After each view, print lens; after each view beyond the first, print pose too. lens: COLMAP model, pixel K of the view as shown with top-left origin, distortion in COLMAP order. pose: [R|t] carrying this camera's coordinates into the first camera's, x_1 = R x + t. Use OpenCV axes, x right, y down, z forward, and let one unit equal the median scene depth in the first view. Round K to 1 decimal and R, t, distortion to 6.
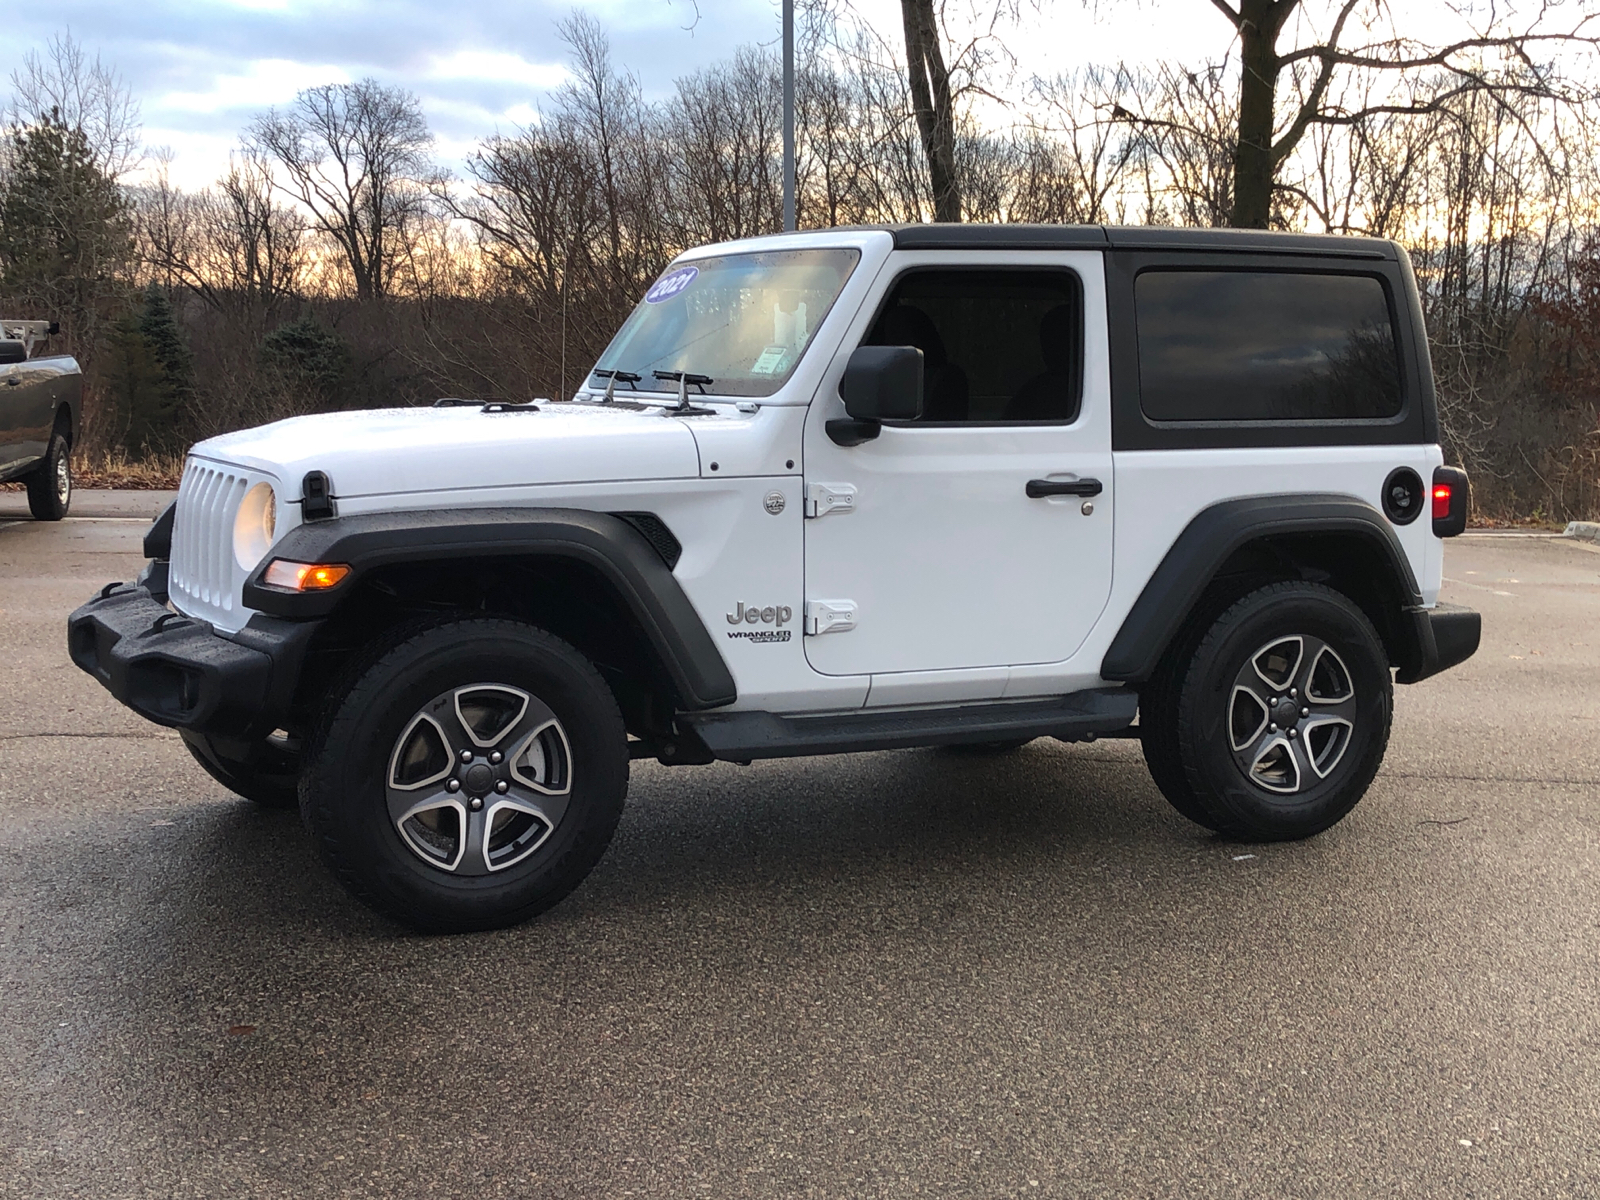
lens RADIAL K [[2173.4, 0, 793.2], [0, 2173.4, 588.5], [0, 0, 1]] dist [0.052399, 0.000000]
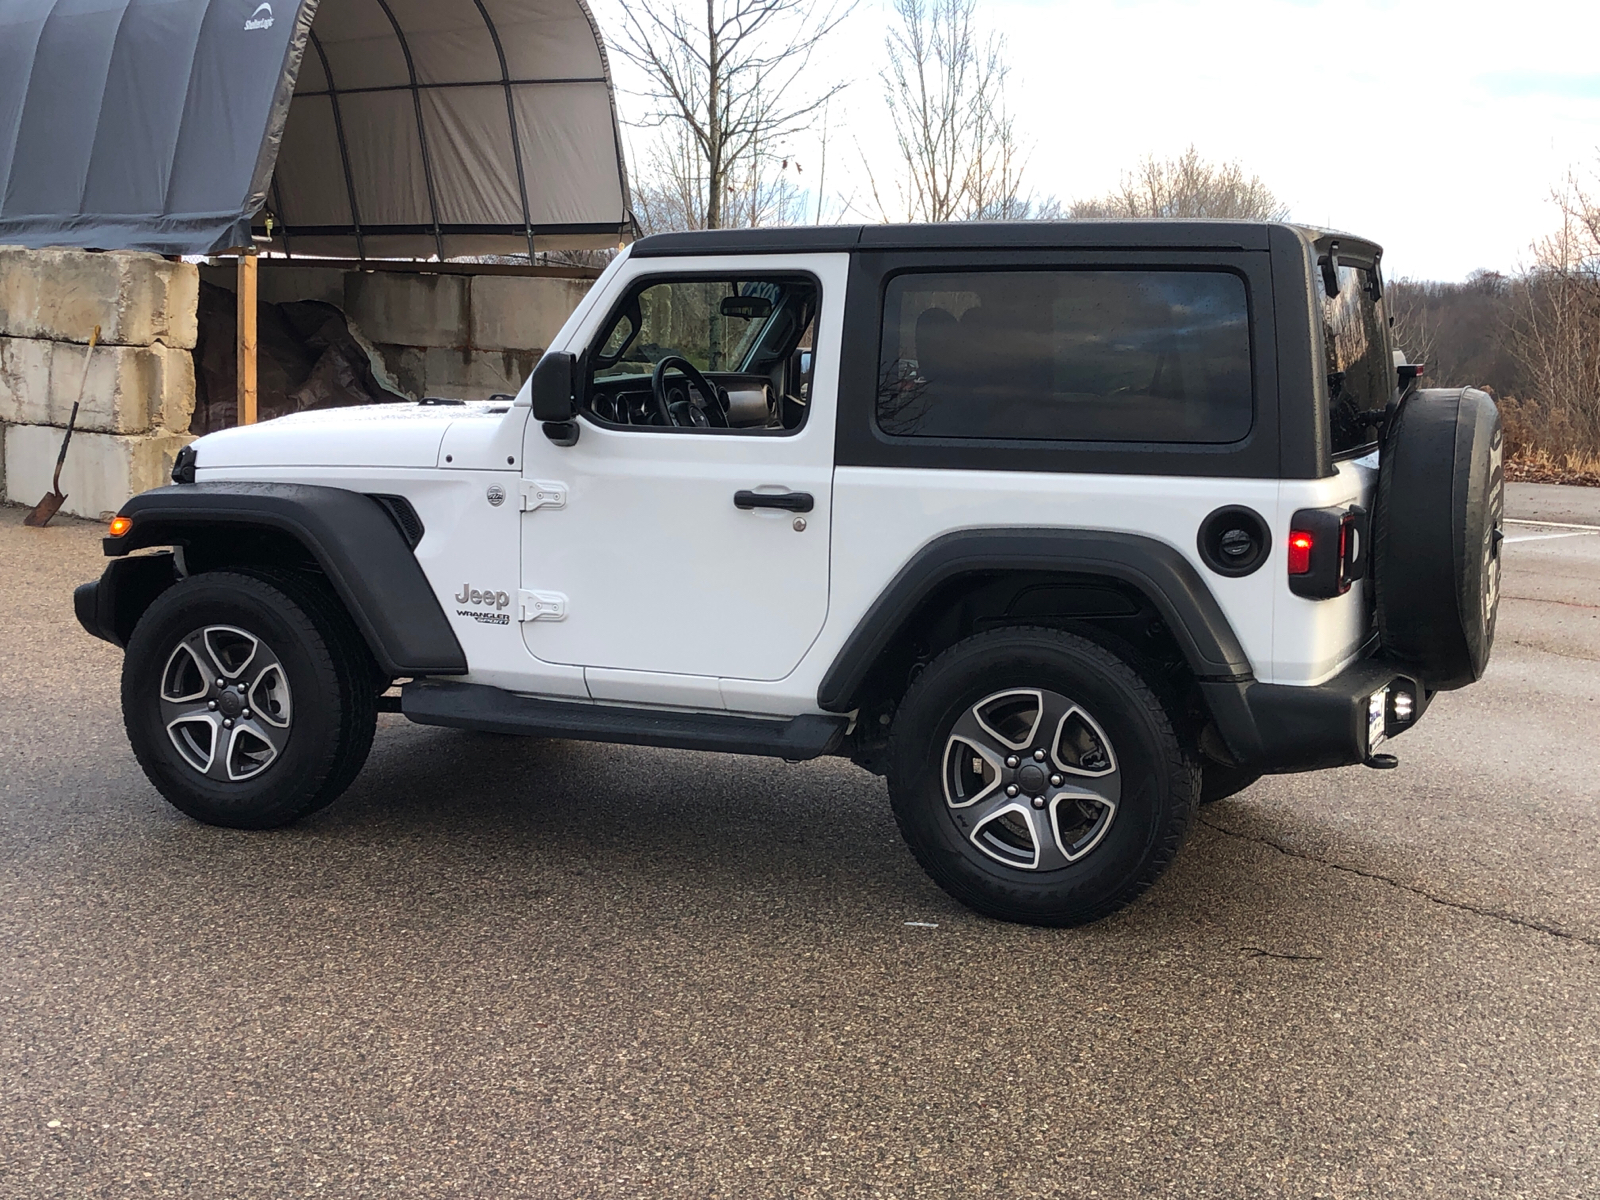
lens RADIAL K [[2173.4, 0, 801.0], [0, 2173.4, 603.0], [0, 0, 1]] dist [0.052399, 0.000000]
pose [[0.660514, 0.095032, -0.744775, 0.846837], [-0.086844, 0.994970, 0.049937, -0.050061], [0.745774, 0.031695, 0.665445, 0.368840]]
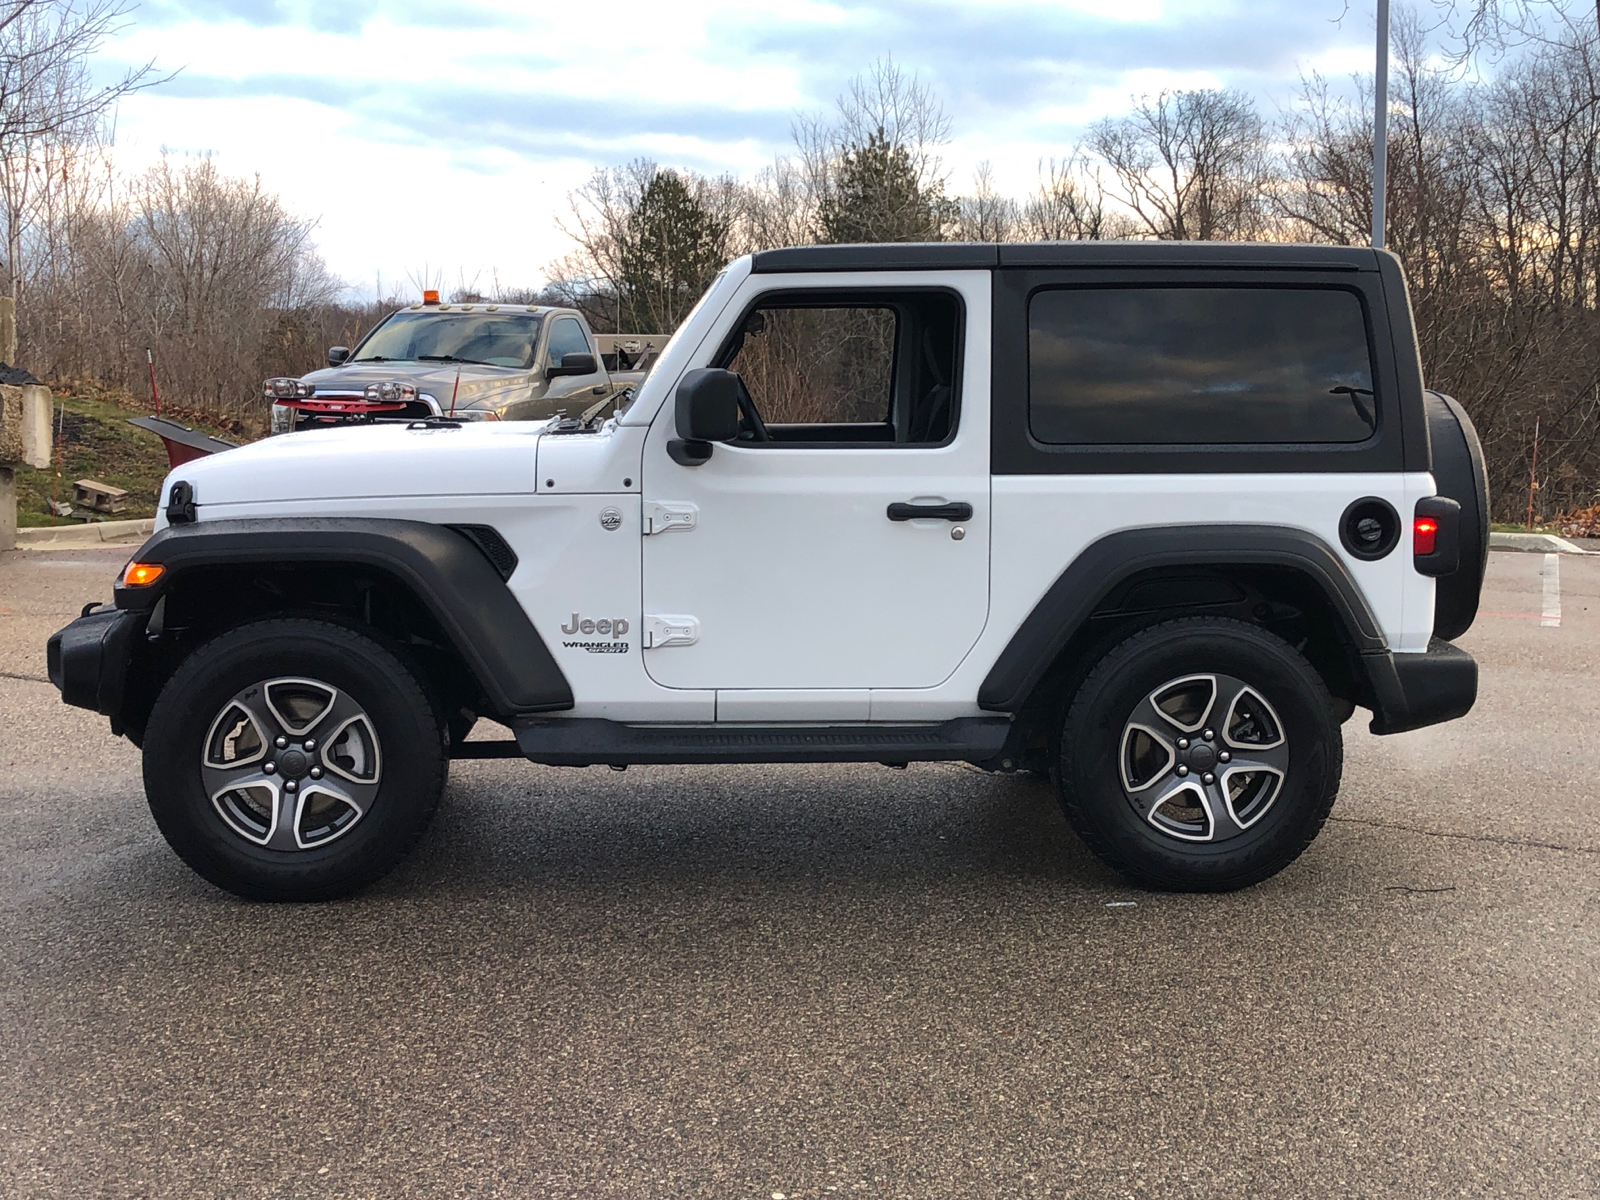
lens RADIAL K [[2173.4, 0, 798.3], [0, 2173.4, 600.8], [0, 0, 1]] dist [0.052399, 0.000000]
pose [[0.924434, 0.039565, -0.379284, 0.441048], [-0.037768, 0.999212, 0.012180, -0.015600], [0.379467, 0.003065, 0.925200, 0.066690]]
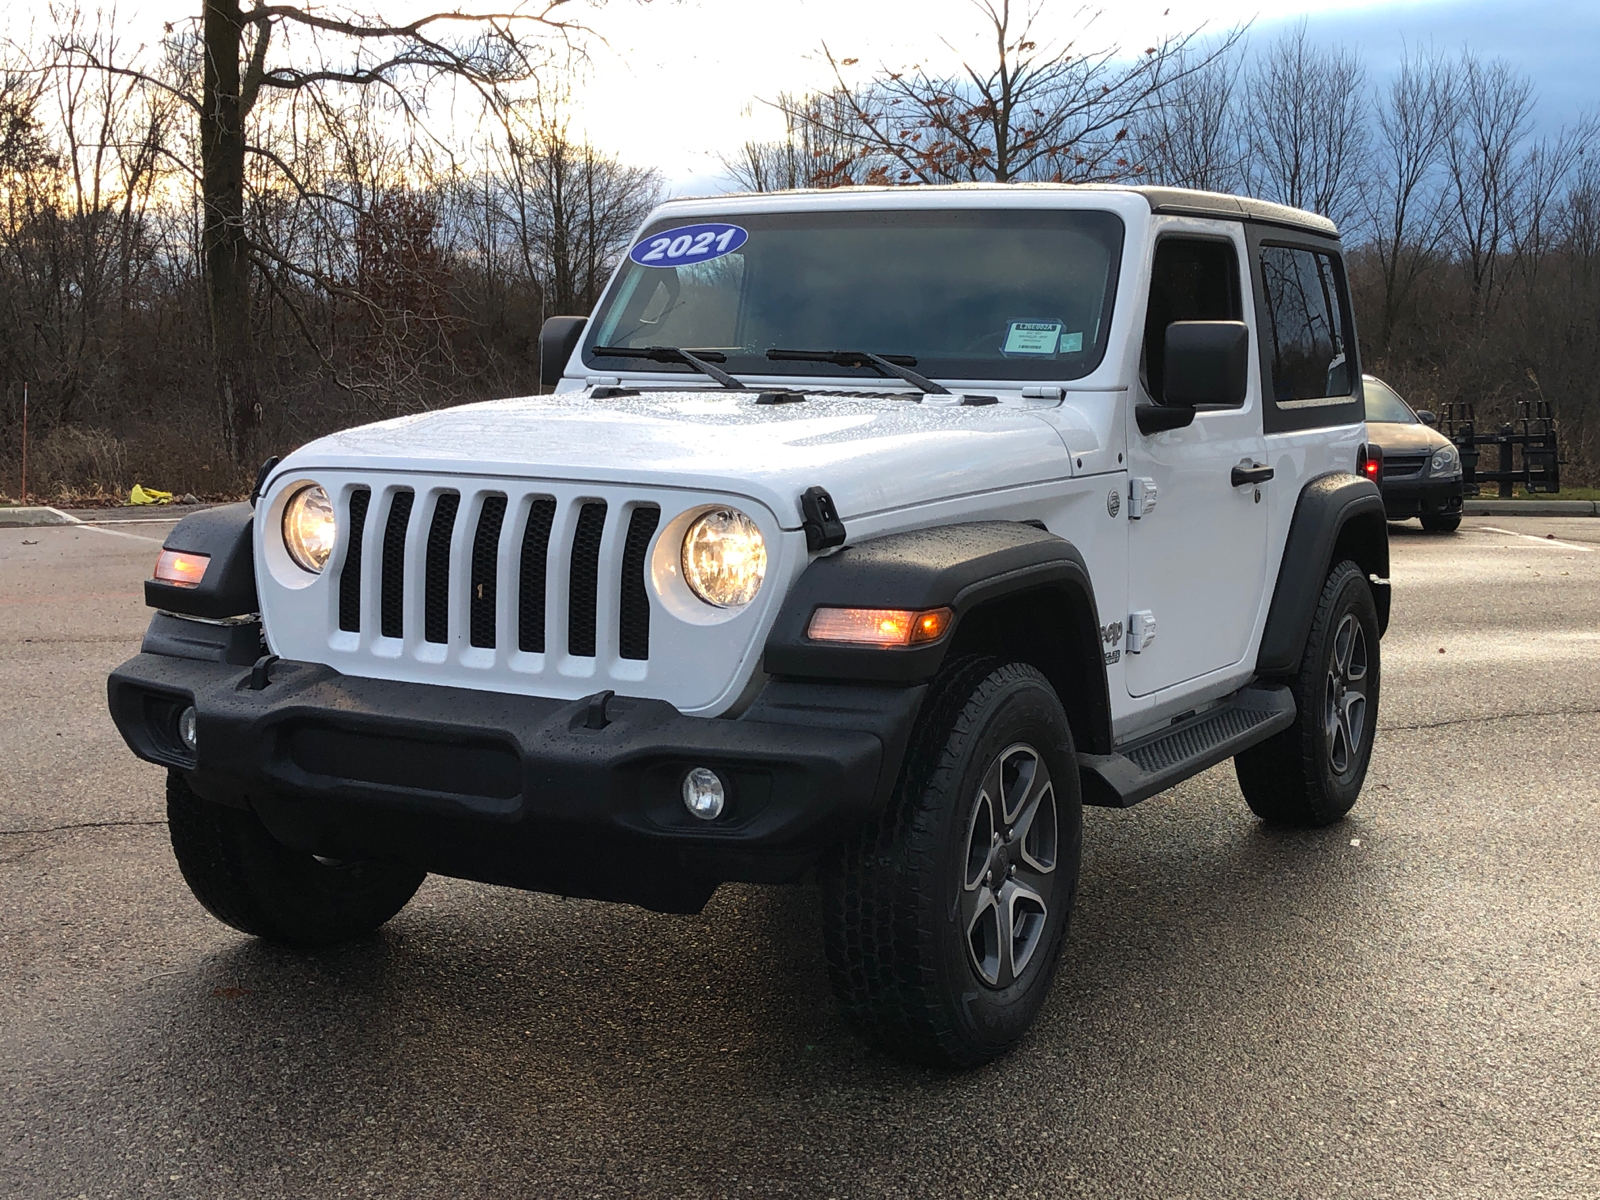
lens RADIAL K [[2173.4, 0, 796.9], [0, 2173.4, 601.7], [0, 0, 1]] dist [0.052399, 0.000000]
pose [[0.820655, -0.065357, 0.567673, -0.568744], [0.054040, 0.997862, 0.036763, -0.036643], [-0.568862, 0.000508, 0.822433, 0.335792]]
